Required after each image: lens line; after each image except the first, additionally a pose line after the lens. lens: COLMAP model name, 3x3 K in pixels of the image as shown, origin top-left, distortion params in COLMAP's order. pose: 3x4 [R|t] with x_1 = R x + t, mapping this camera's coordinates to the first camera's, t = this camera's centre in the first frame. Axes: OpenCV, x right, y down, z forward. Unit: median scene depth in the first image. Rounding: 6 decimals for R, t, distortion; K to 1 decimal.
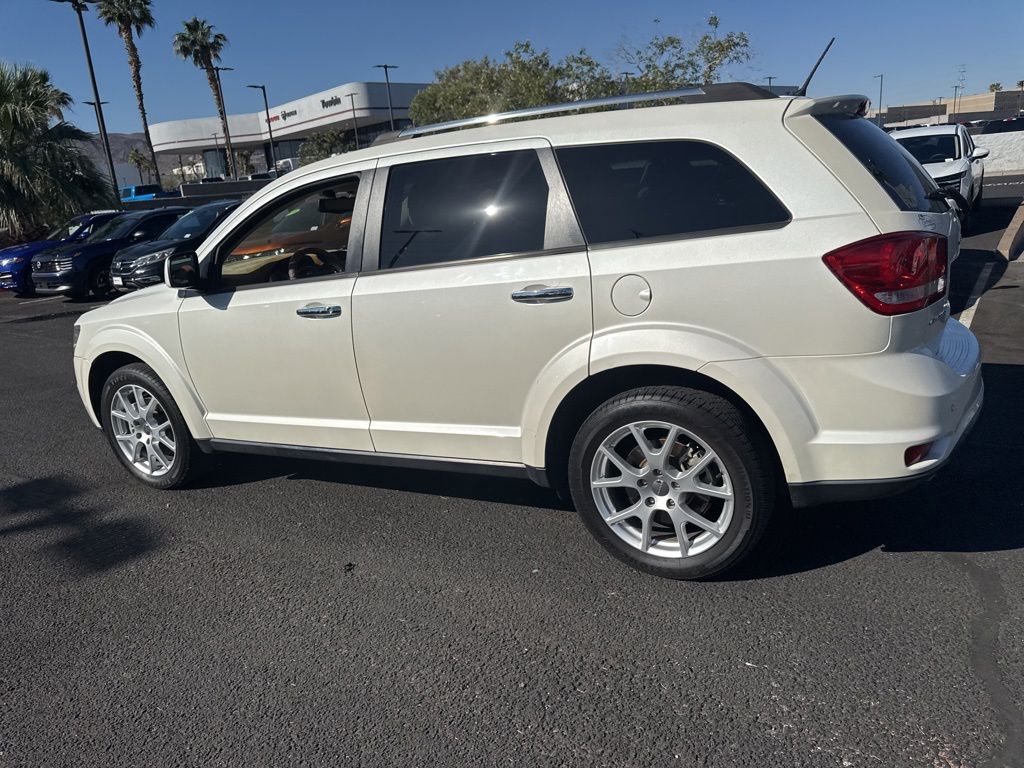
lens RADIAL K [[729.6, 0, 515.6], [0, 729.6, 382.7], [0, 0, 1]] dist [0.033703, -0.041218]
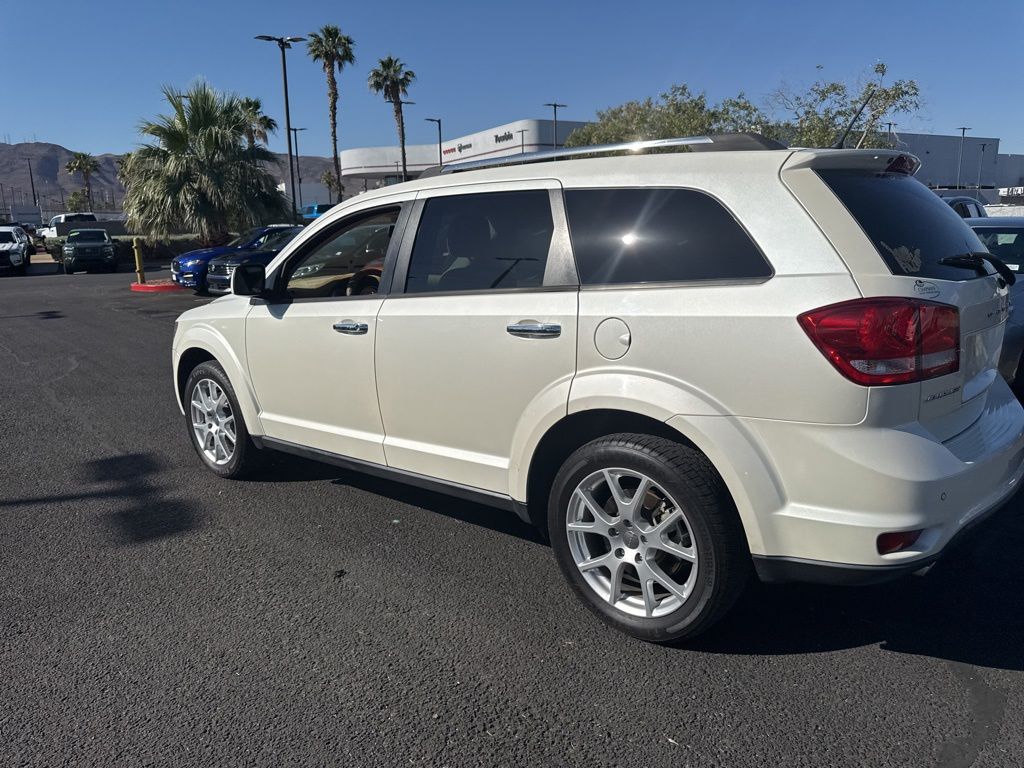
lens RADIAL K [[729.6, 0, 515.4], [0, 729.6, 370.2], [0, 0, 1]] dist [0.033703, -0.041218]
pose [[0.974557, 0.102179, -0.199496, 0.189248], [-0.114139, 0.992237, -0.049369, -0.011294], [0.192902, 0.070883, 0.978654, 0.009960]]
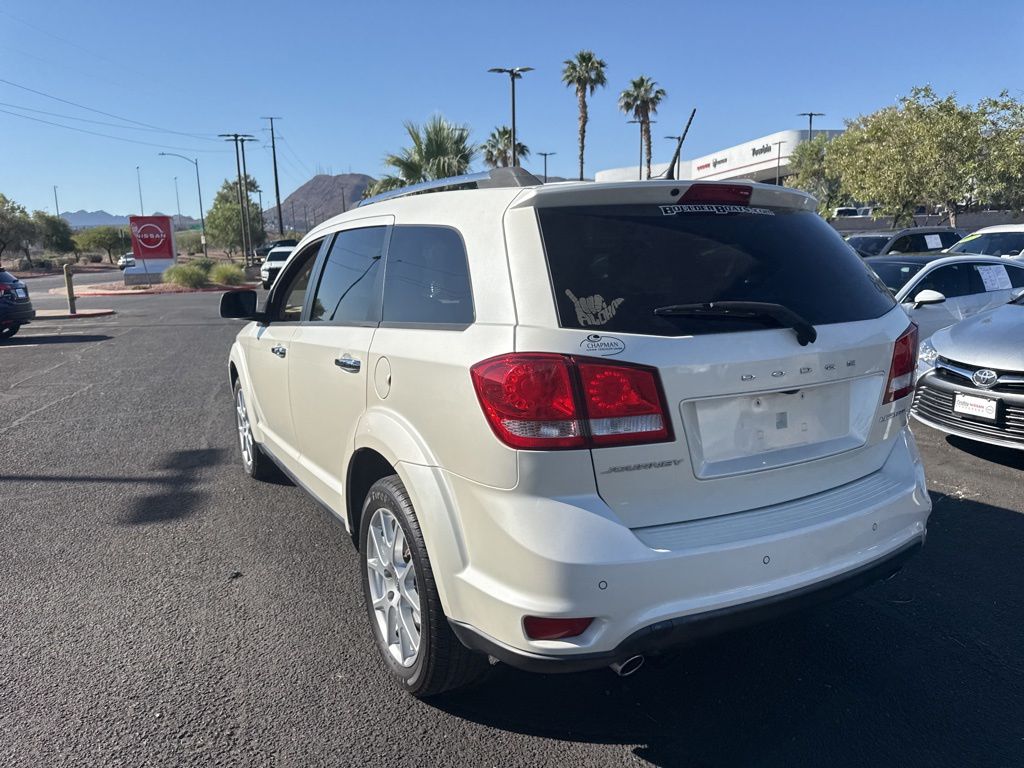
lens RADIAL K [[729.6, 0, 514.0], [0, 729.6, 381.2], [0, 0, 1]] dist [0.033703, -0.041218]
pose [[0.841706, 0.158093, -0.516273, 0.666446], [-0.188079, 0.982136, -0.005885, -0.117183], [0.506120, 0.102053, 0.856404, 0.205728]]
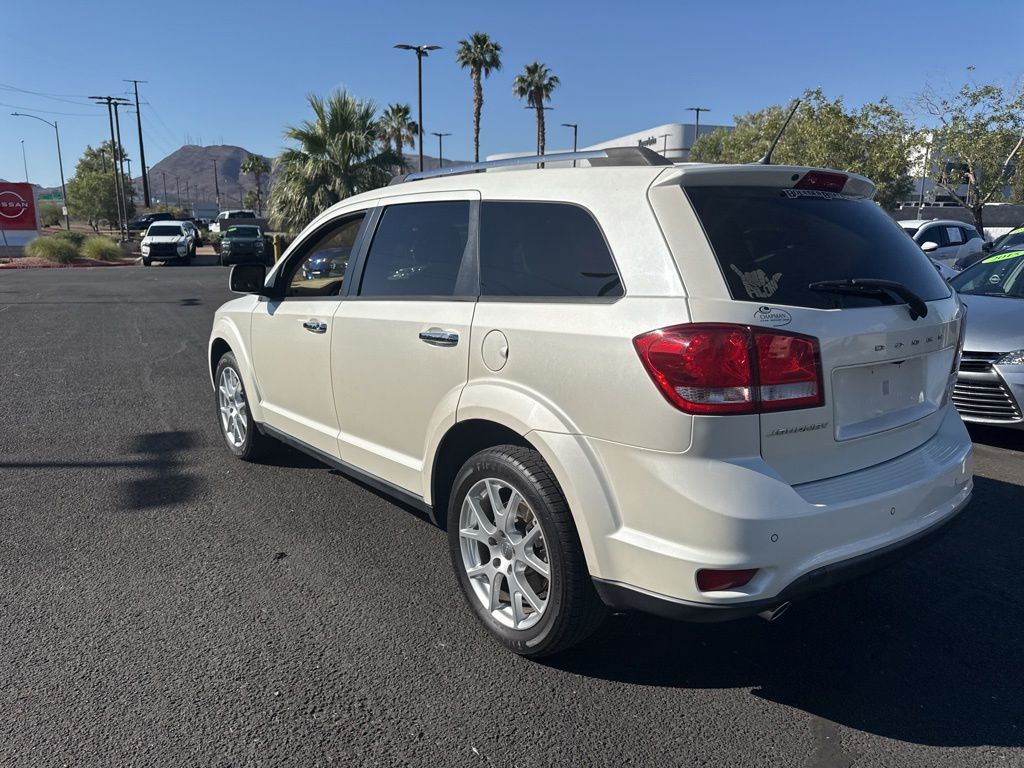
lens RADIAL K [[729.6, 0, 515.2], [0, 729.6, 383.2], [0, 0, 1]] dist [0.033703, -0.041218]
pose [[0.912504, 0.166977, -0.373437, 0.460822], [-0.184624, 0.982739, -0.011715, -0.056935], [0.365035, 0.079636, 0.927582, 0.075291]]
